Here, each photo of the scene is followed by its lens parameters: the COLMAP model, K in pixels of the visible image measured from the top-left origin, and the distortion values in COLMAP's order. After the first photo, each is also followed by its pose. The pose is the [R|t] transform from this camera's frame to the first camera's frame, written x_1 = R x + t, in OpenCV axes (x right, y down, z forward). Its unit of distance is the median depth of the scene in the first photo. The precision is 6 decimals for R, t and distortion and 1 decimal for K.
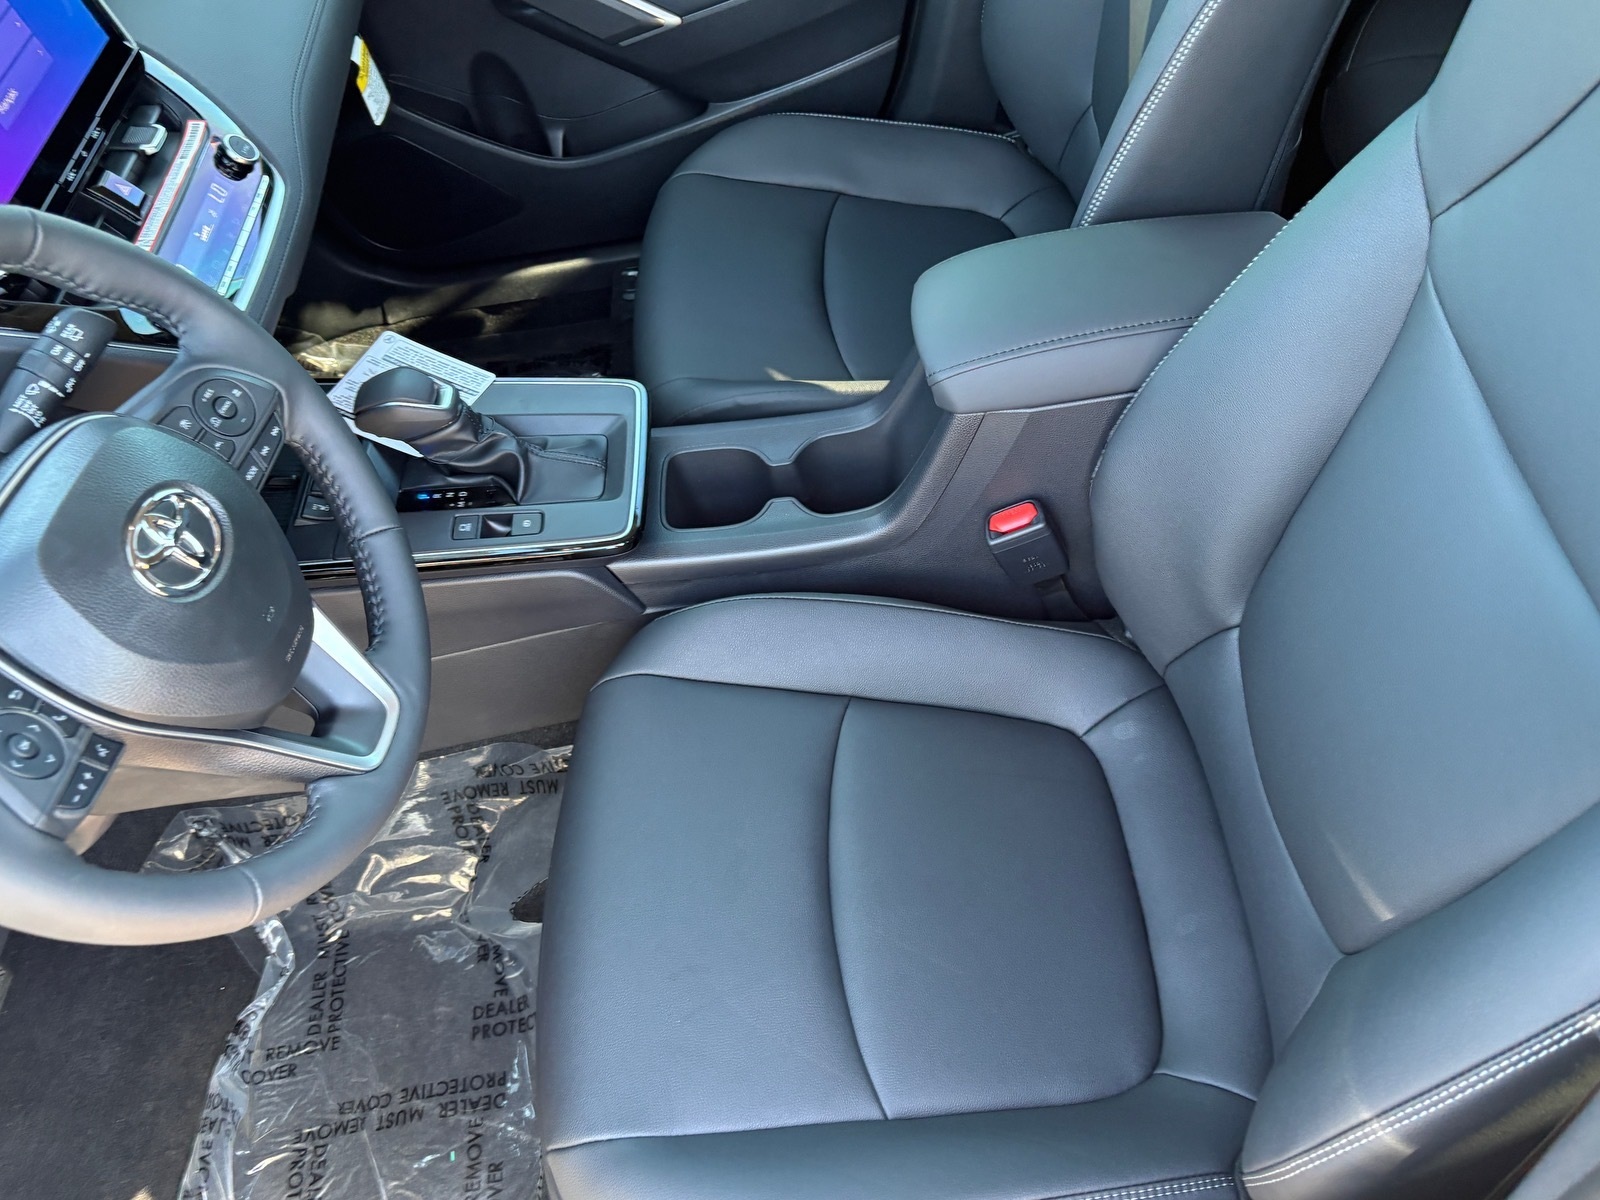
lens RADIAL K [[1309.0, 0, 798.8], [0, 1309.0, 591.8], [0, 0, 1]] dist [0.011059, 0.017314]
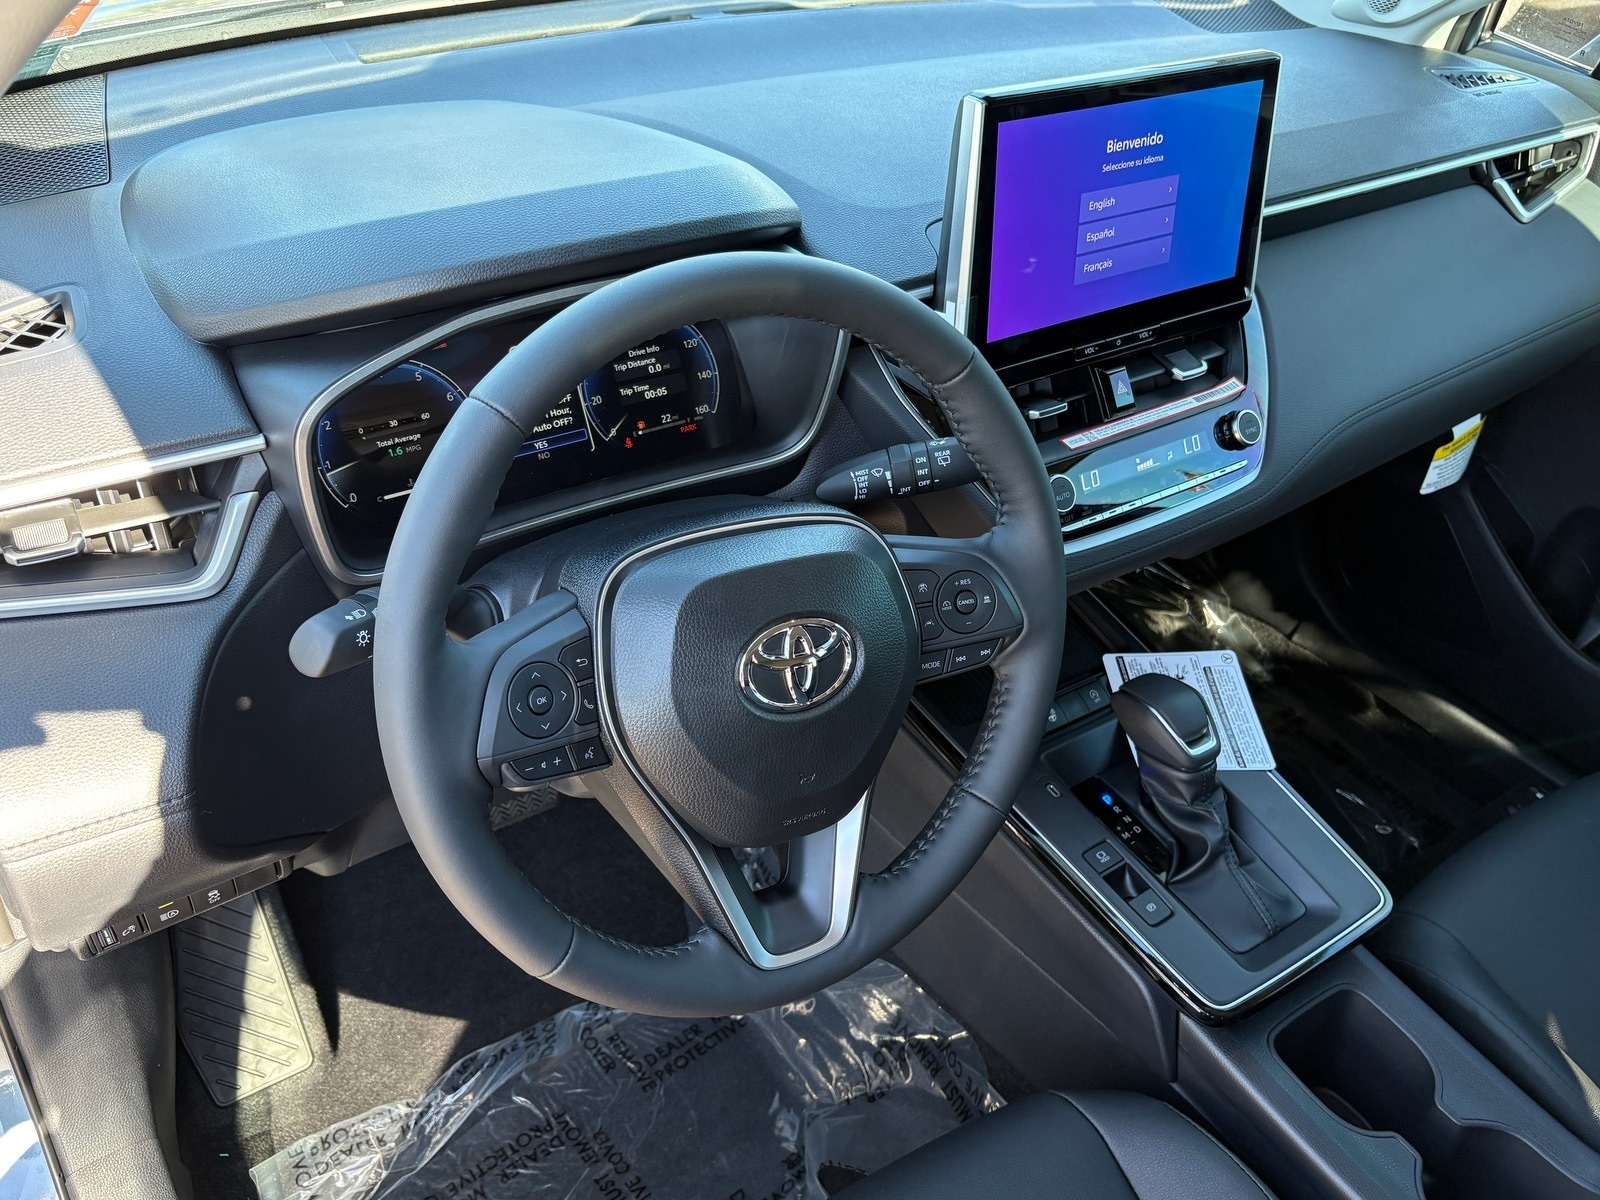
lens RADIAL K [[1331.9, 0, 823.0], [0, 1331.9, 617.5], [0, 0, 1]] dist [0.000359, 0.007277]
pose [[0.518104, 0.663620, -0.539608, 0.028053], [-0.743241, 0.661519, 0.099927, -0.101588], [0.423275, 0.349286, 0.835965, 0.096154]]
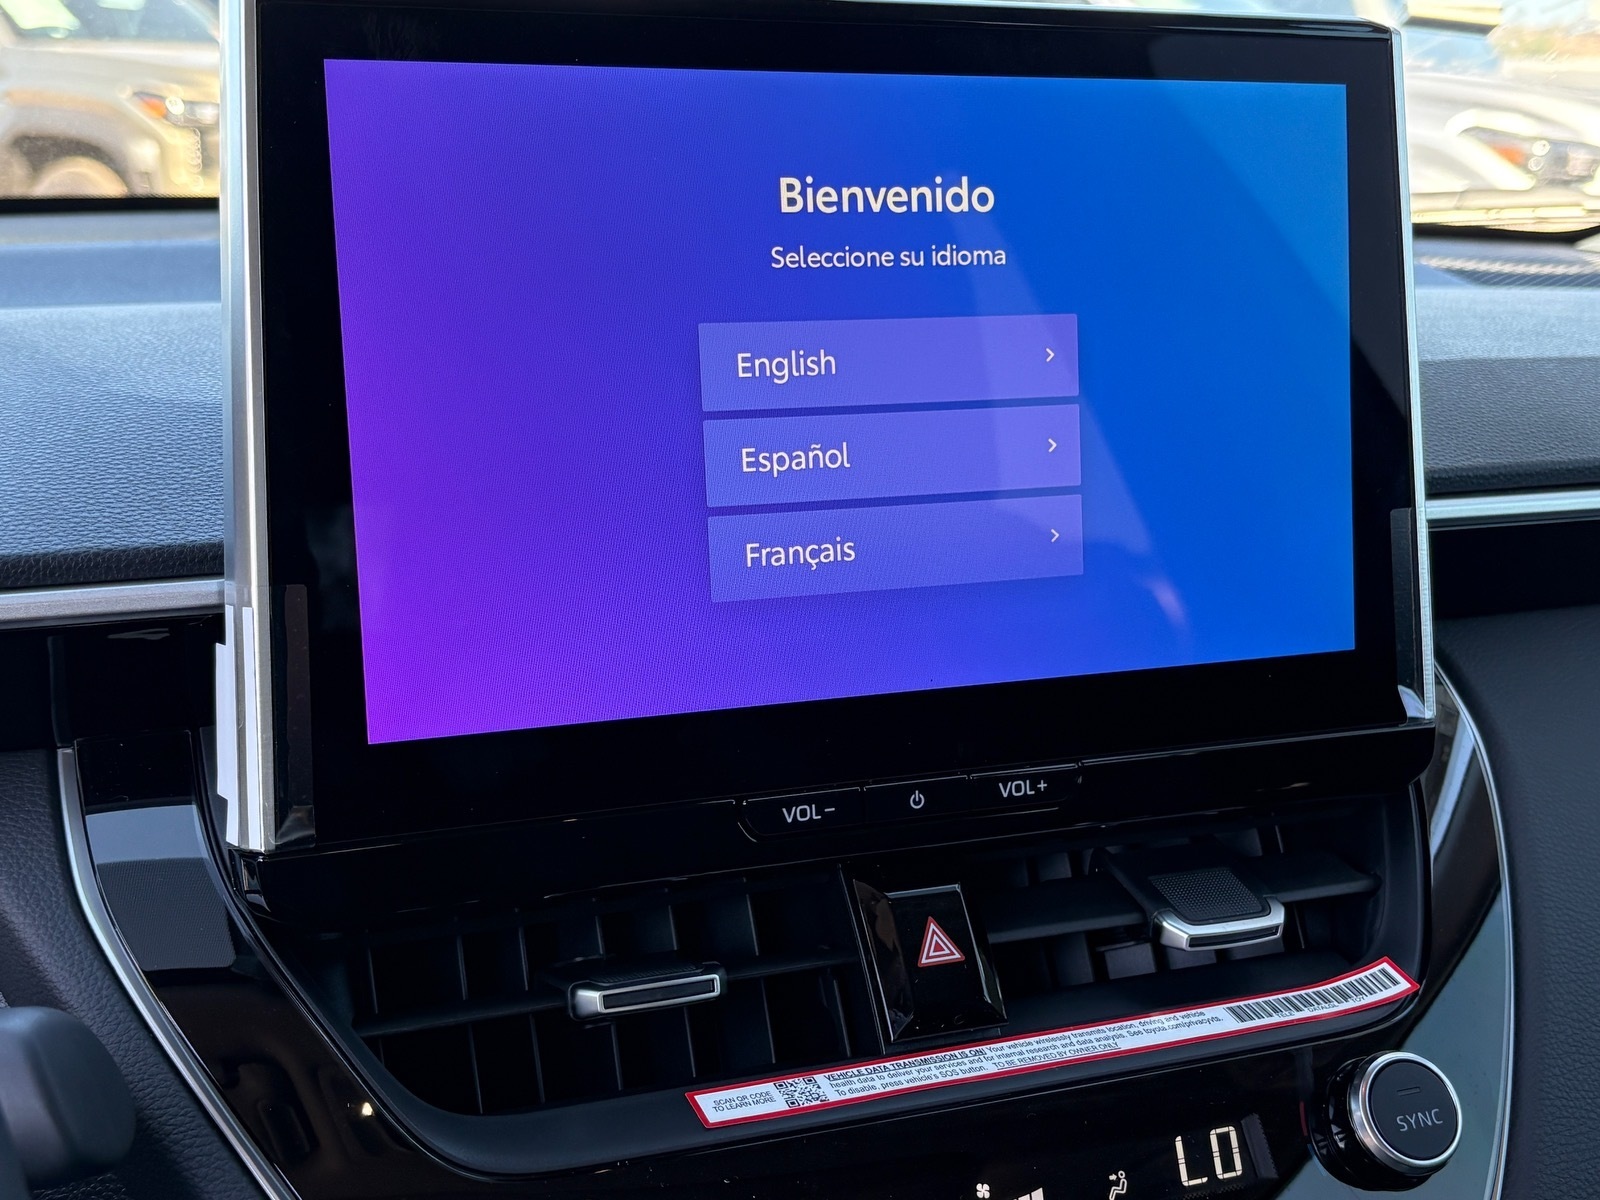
lens RADIAL K [[1999.9, 0, 800.0], [0, 1999.9, 600.0], [0, 0, 1]] dist [0.015671, 0.016991]
pose [[0.325889, 0.374496, -0.868072, -0.117138], [-0.764515, 0.644544, -0.008948, -0.274590], [0.556160, 0.666570, 0.496358, 0.573295]]
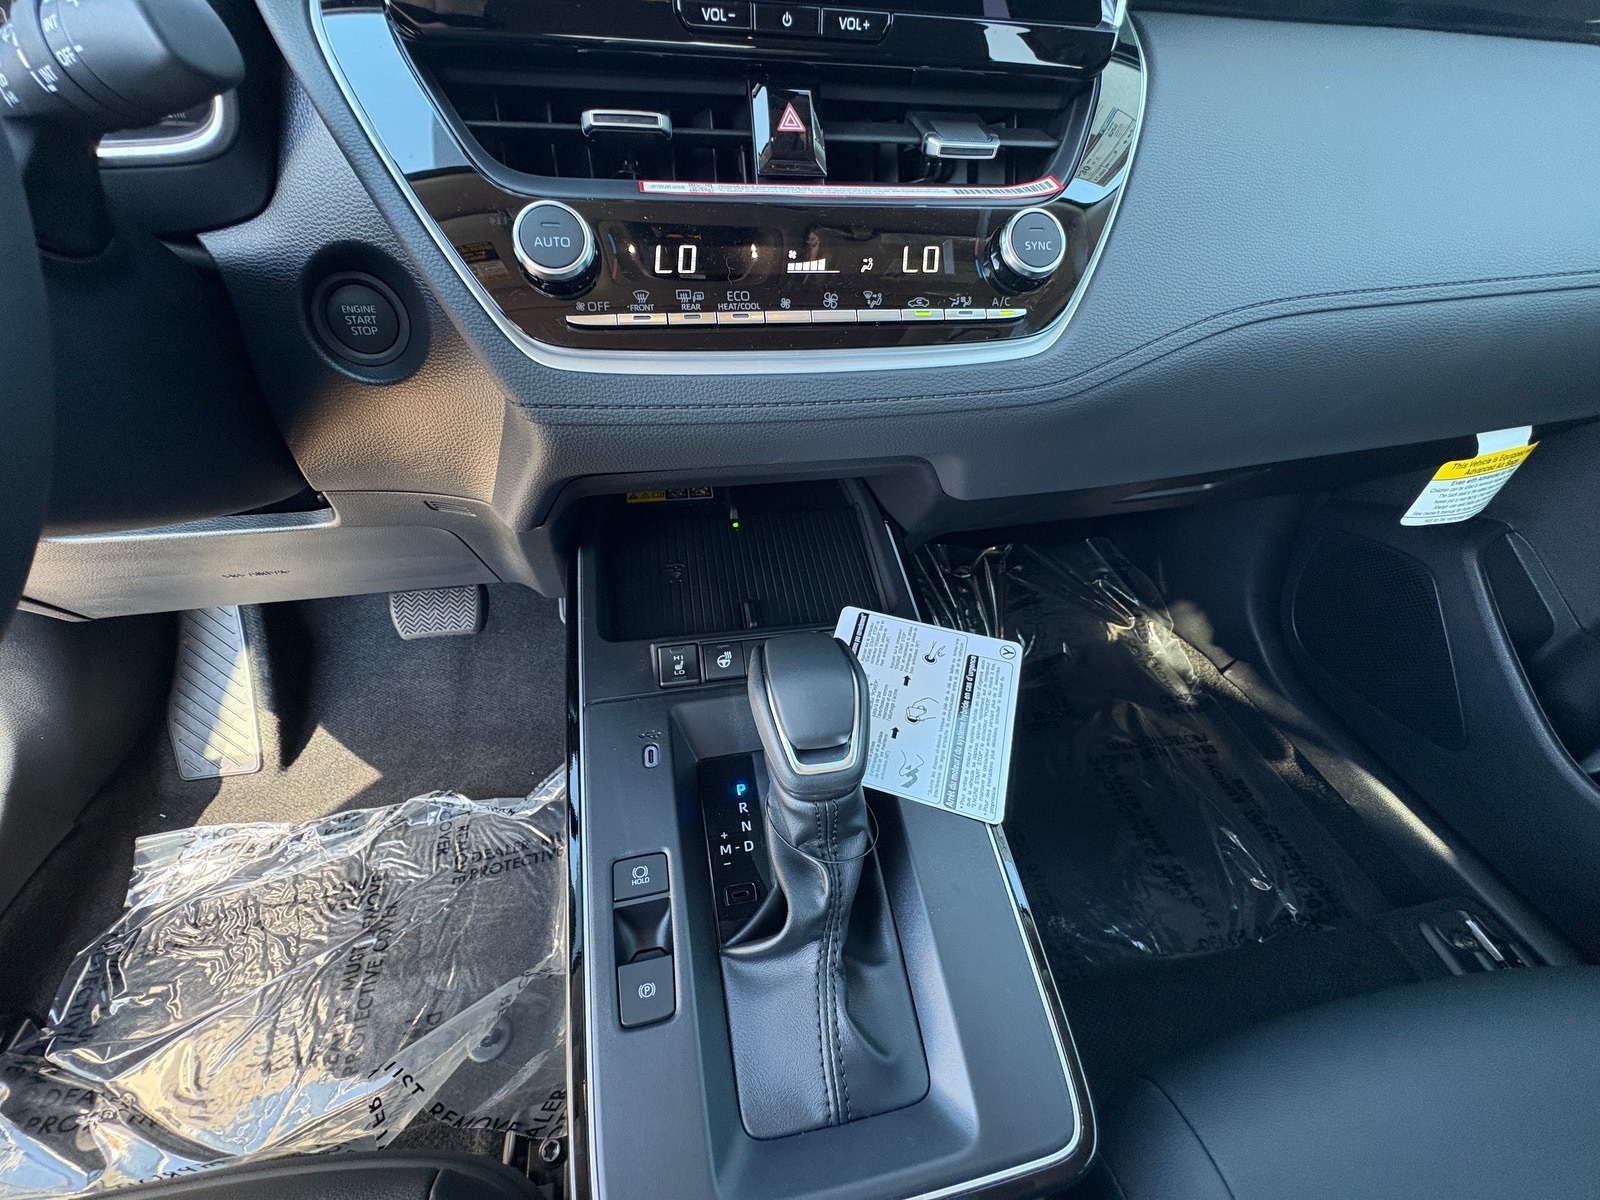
lens RADIAL K [[645.4, 0, 802.5], [0, 645.4, 607.1], [0, 0, 1]] dist [-0.001459, -0.000751]
pose [[0.143506, 0.764001, -0.629054, -0.146589], [-0.798755, 0.464696, 0.382163, -0.265258], [0.584292, 0.447617, 0.676936, 0.757899]]
